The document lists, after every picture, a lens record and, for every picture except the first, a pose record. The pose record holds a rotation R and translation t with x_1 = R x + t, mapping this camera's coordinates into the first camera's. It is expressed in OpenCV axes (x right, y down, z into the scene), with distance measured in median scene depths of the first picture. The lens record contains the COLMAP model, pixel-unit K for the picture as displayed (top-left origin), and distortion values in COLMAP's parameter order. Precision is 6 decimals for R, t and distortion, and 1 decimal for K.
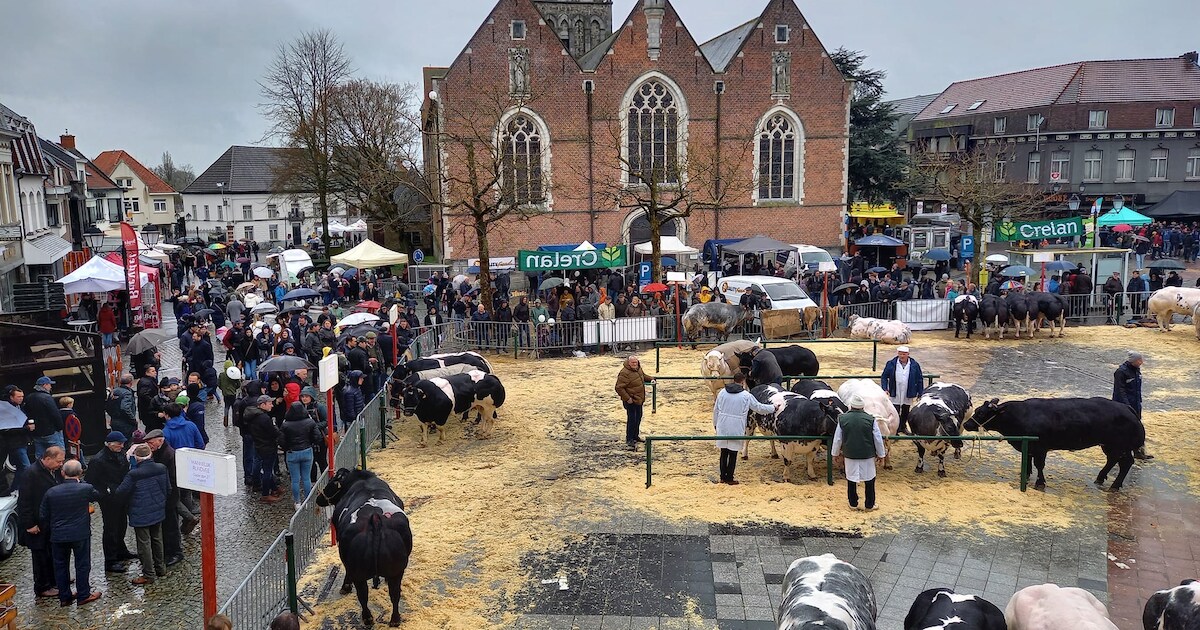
lens RADIAL K [[879.2, 0, 600.0], [0, 879.2, 315.0], [0, 0, 1]] dist [0.051490, -0.003301]
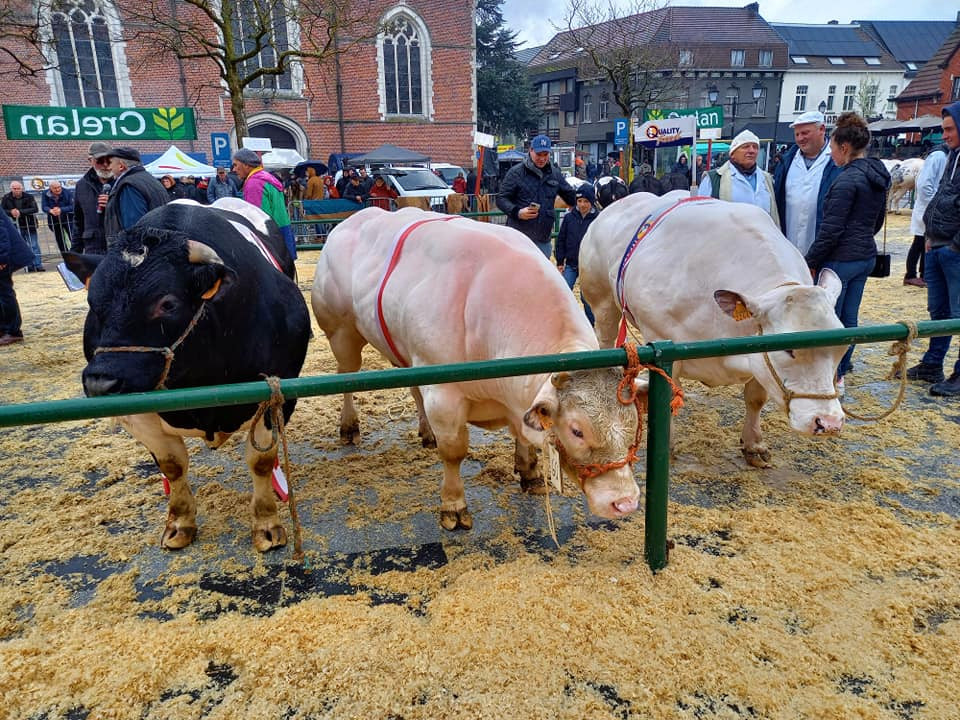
lens RADIAL K [[766.7, 0, 499.8], [0, 766.7, 361.6], [0, 0, 1]] dist [0.028222, 0.001353]
pose [[0.951838, -0.079713, 0.296056, 0.034308], [0.042351, 0.990538, 0.130539, 0.026163], [-0.303661, -0.111714, 0.946208, 0.174657]]
